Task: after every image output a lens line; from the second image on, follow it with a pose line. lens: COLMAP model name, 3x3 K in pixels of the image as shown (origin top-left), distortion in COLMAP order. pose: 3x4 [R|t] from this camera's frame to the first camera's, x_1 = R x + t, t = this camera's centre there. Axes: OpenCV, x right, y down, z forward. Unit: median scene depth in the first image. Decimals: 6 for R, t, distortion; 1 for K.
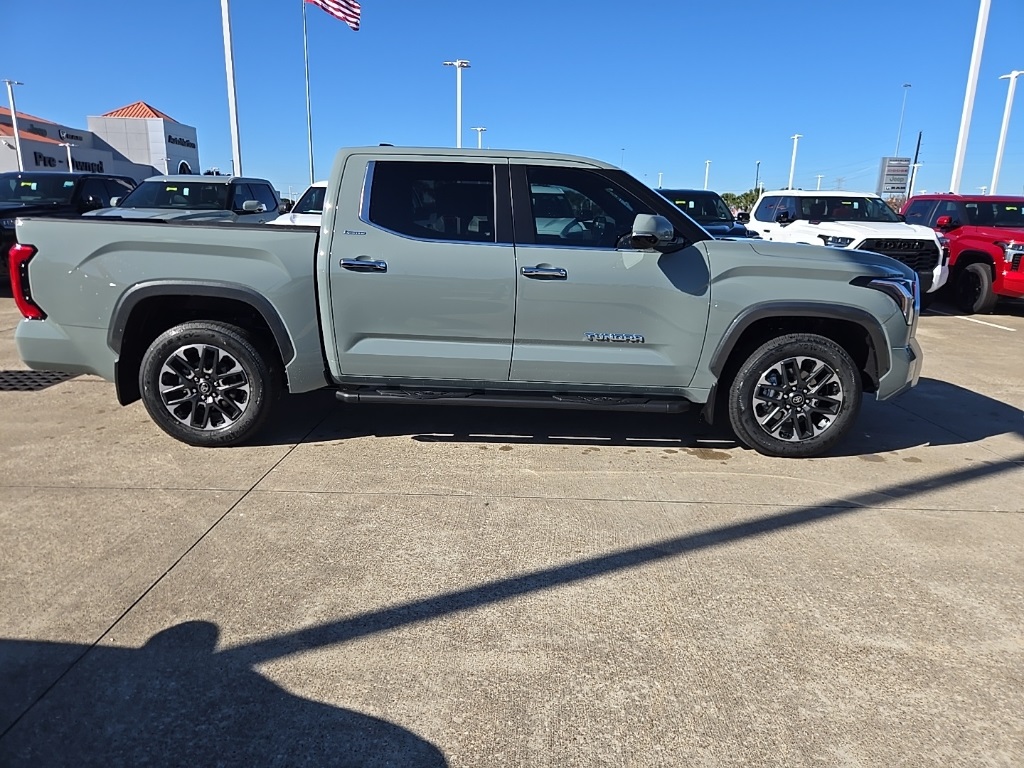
lens RADIAL K [[676.4, 0, 512.0], [0, 676.4, 384.0], [0, 0, 1]] dist [0.036388, -0.004395]
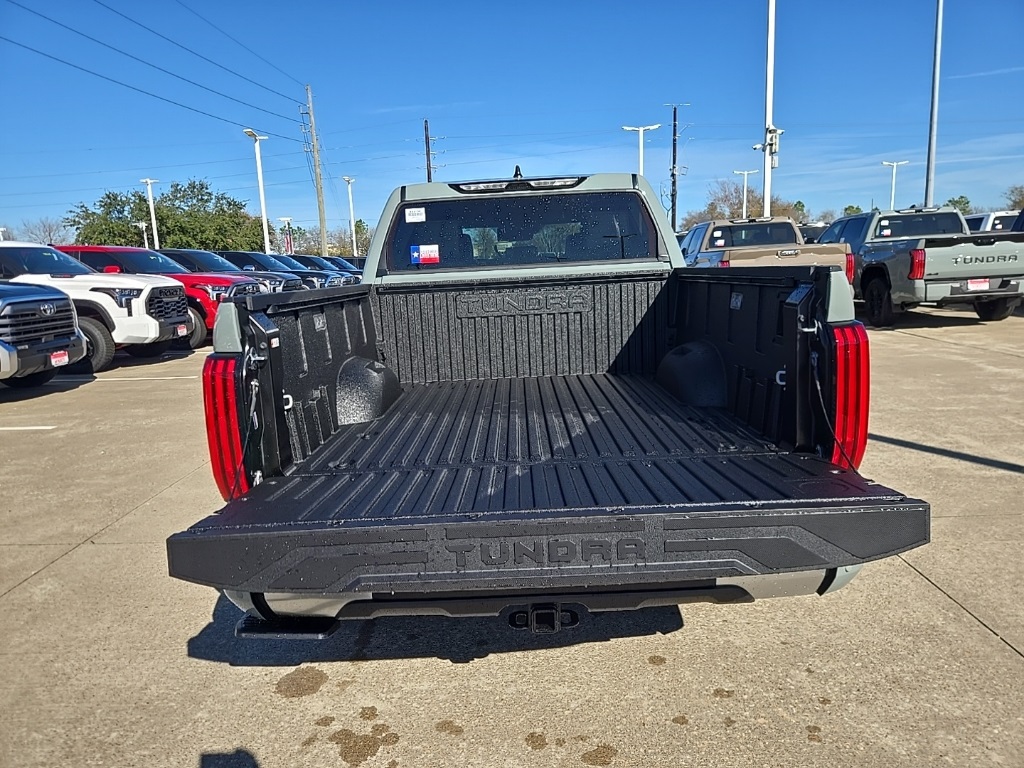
lens RADIAL K [[685.9, 0, 505.6], [0, 685.9, 399.9], [0, 0, 1]] dist [0.059858, -0.041734]
pose [[0.014588, -0.221696, 0.975007, -1.080187], [0.283833, 0.935917, 0.208562, -0.288552], [-0.958763, 0.273697, 0.076577, 1.097241]]
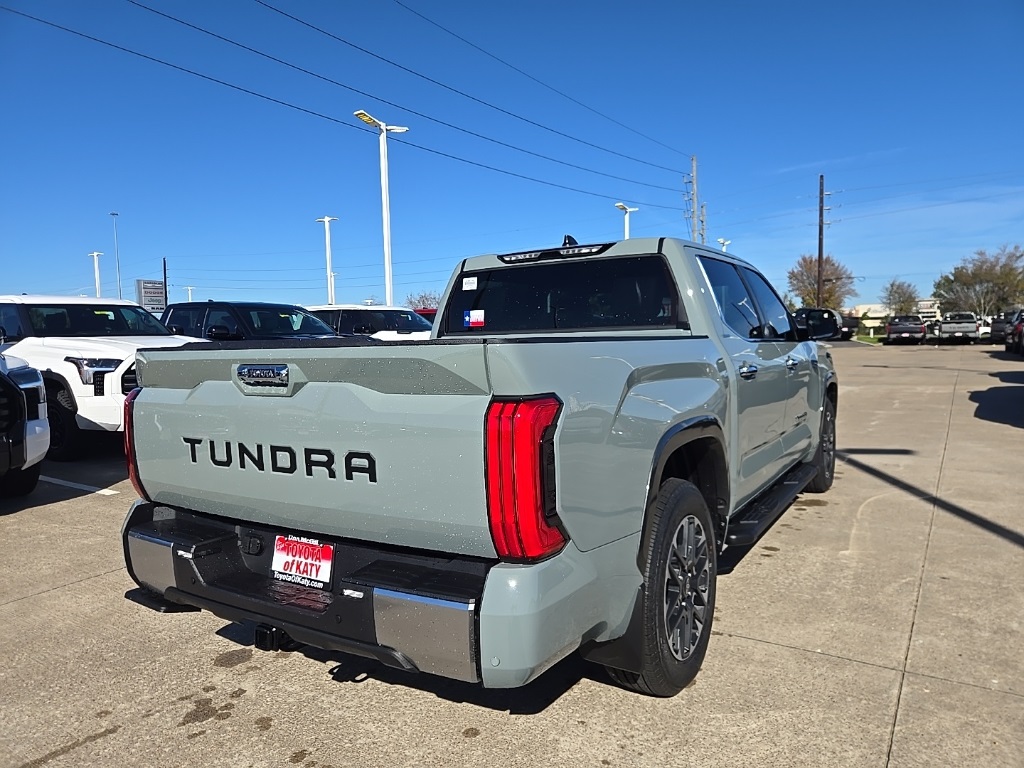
lens RADIAL K [[685.9, 0, 505.6], [0, 685.9, 399.9], [0, 0, 1]] dist [0.059858, -0.041734]
pose [[0.540057, -0.116391, 0.833542, -0.990153], [0.239119, 0.970797, -0.019370, -0.177868], [-0.806945, 0.209777, 0.552117, 0.703066]]
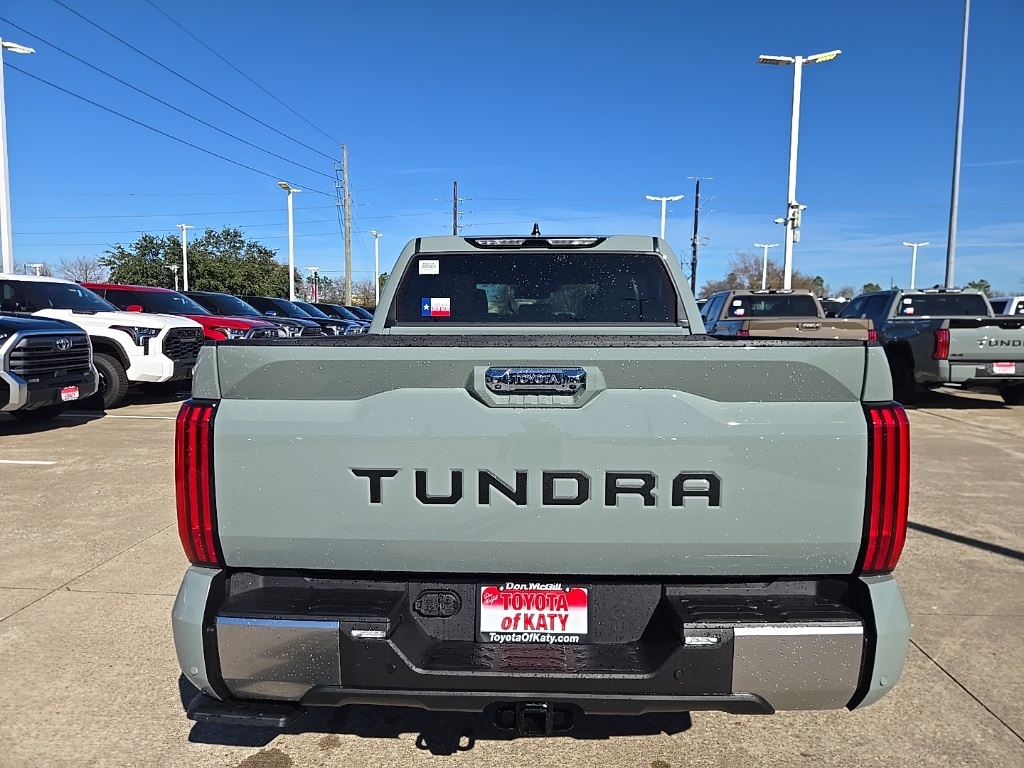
lens RADIAL K [[685.9, 0, 505.6], [0, 685.9, 399.9], [0, 0, 1]] dist [0.059858, -0.041734]
pose [[0.044280, -0.139567, 0.989222, -1.044026], [0.235658, 0.963709, 0.125418, -0.284441], [-0.970827, 0.227565, 0.075563, 1.090983]]
